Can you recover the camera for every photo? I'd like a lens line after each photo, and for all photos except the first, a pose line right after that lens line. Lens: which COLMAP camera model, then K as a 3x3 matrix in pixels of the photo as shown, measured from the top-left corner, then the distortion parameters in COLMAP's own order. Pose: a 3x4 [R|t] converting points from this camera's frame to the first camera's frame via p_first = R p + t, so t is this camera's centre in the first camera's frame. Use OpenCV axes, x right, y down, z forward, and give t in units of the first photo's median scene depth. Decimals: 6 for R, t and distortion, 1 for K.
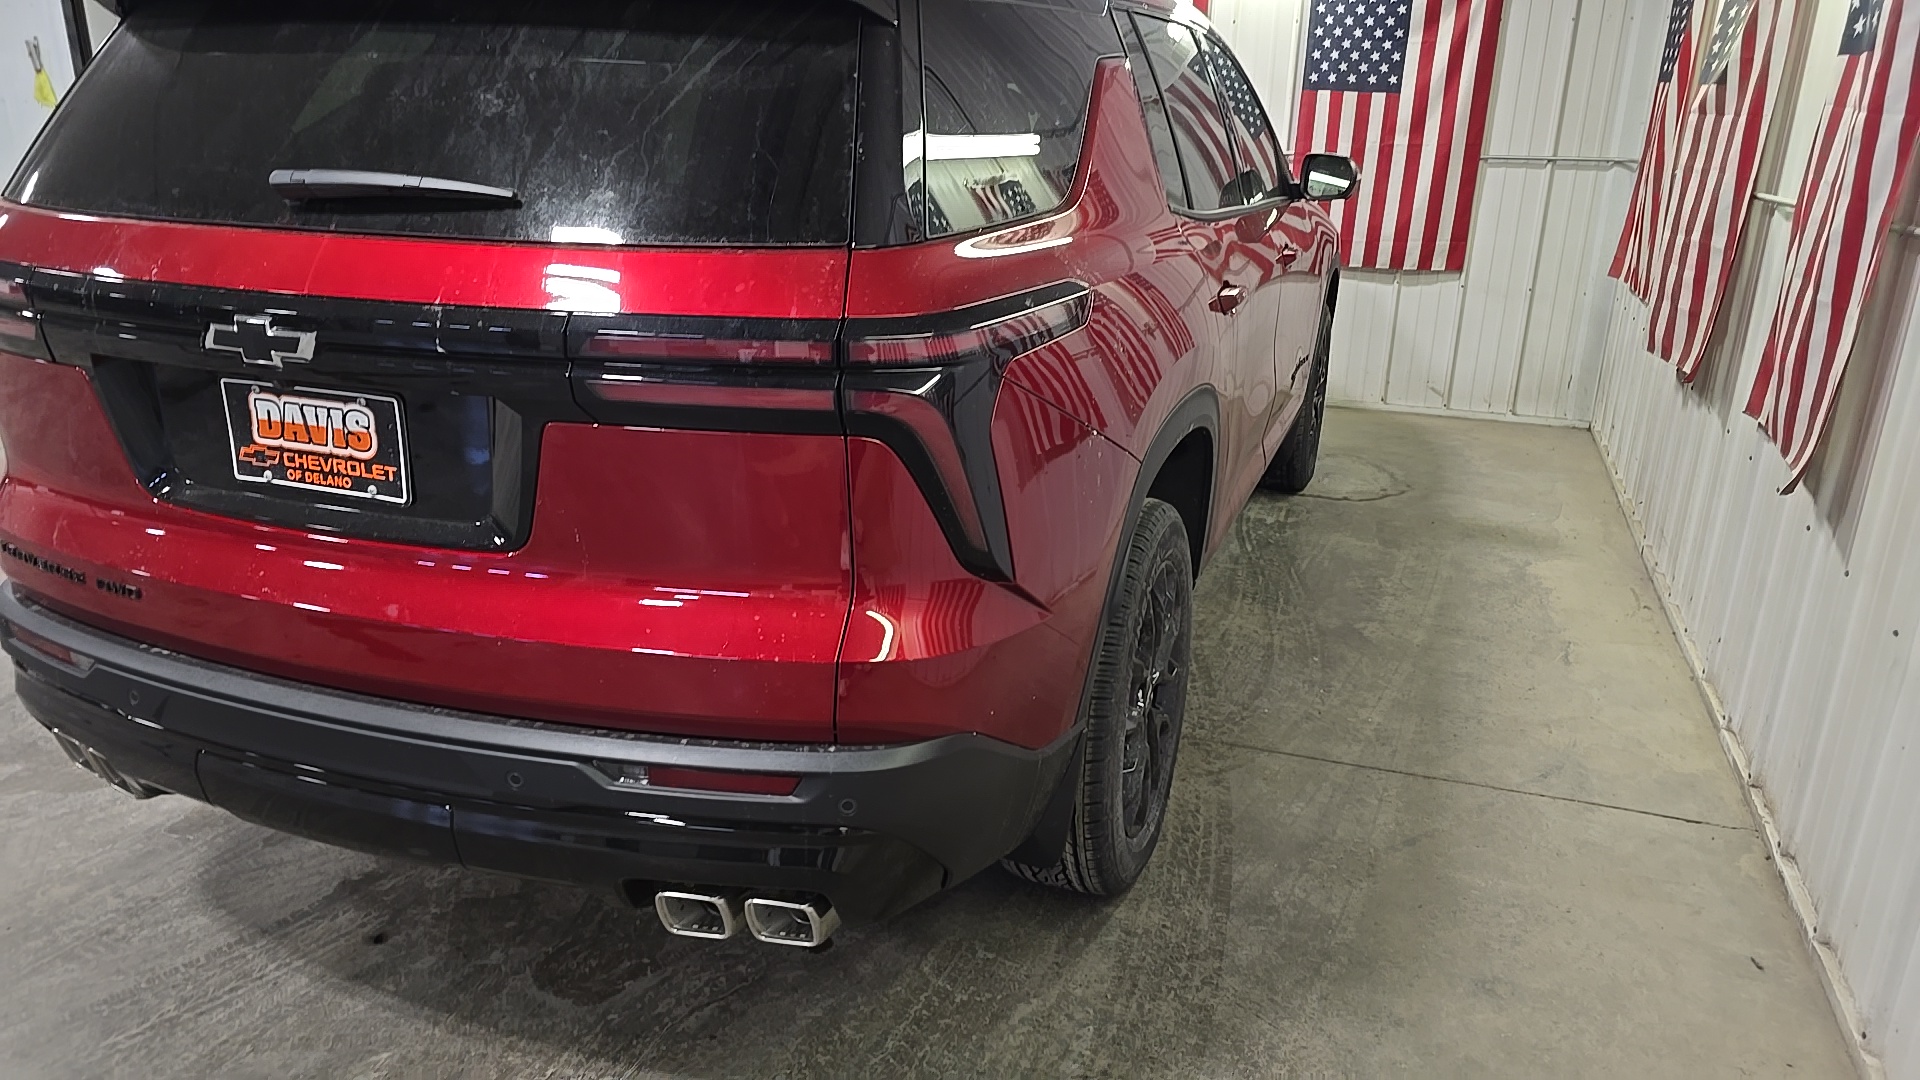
lens RADIAL K [[1350.8, 0, 960.0], [0, 1350.8, 540.0], [0, 0, 1]] dist [-0.001650, -0.005693]
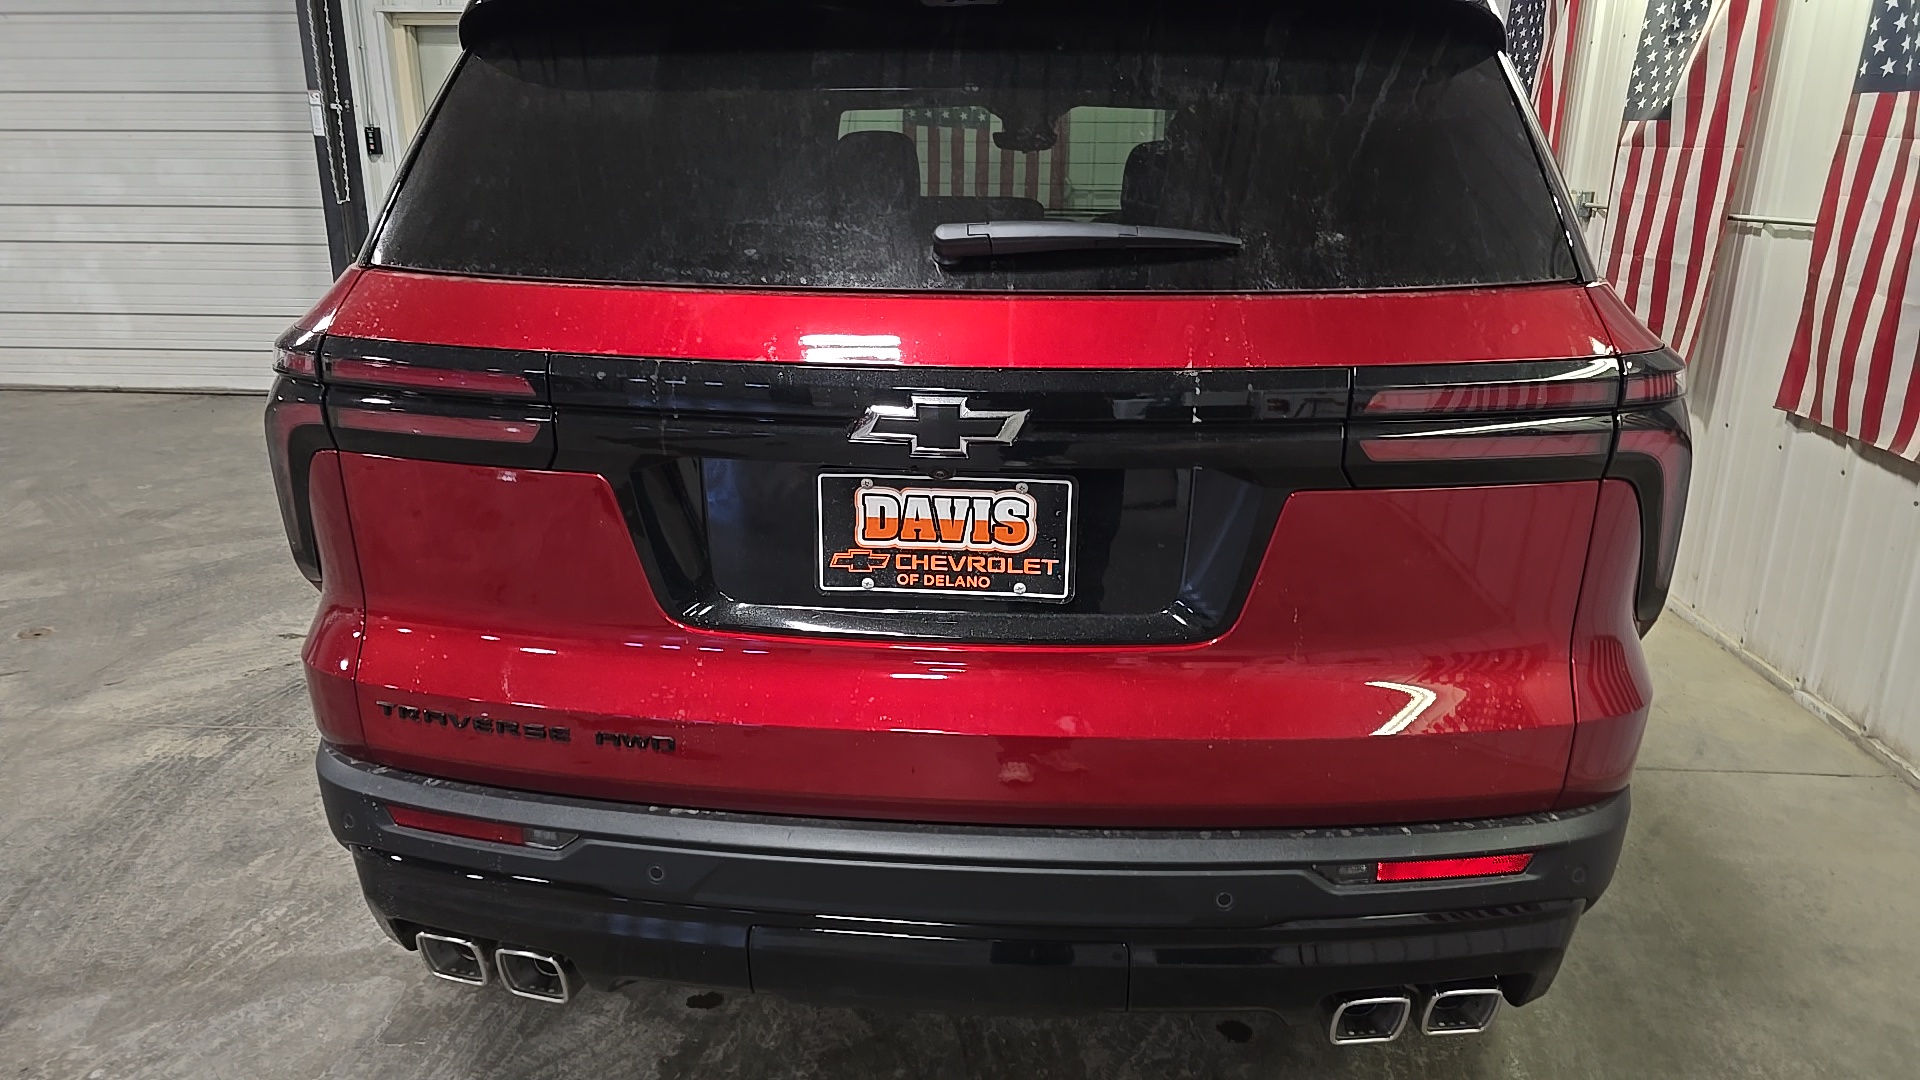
lens RADIAL K [[1283.7, 0, 960.0], [0, 1283.7, 540.0], [0, 0, 1]] dist [0.059642, -0.054869]
pose [[0.969415, -0.087310, 0.229373, -0.659475], [0.093637, 0.995464, -0.016823, -0.057473], [-0.226864, 0.037786, 0.973193, 0.203653]]
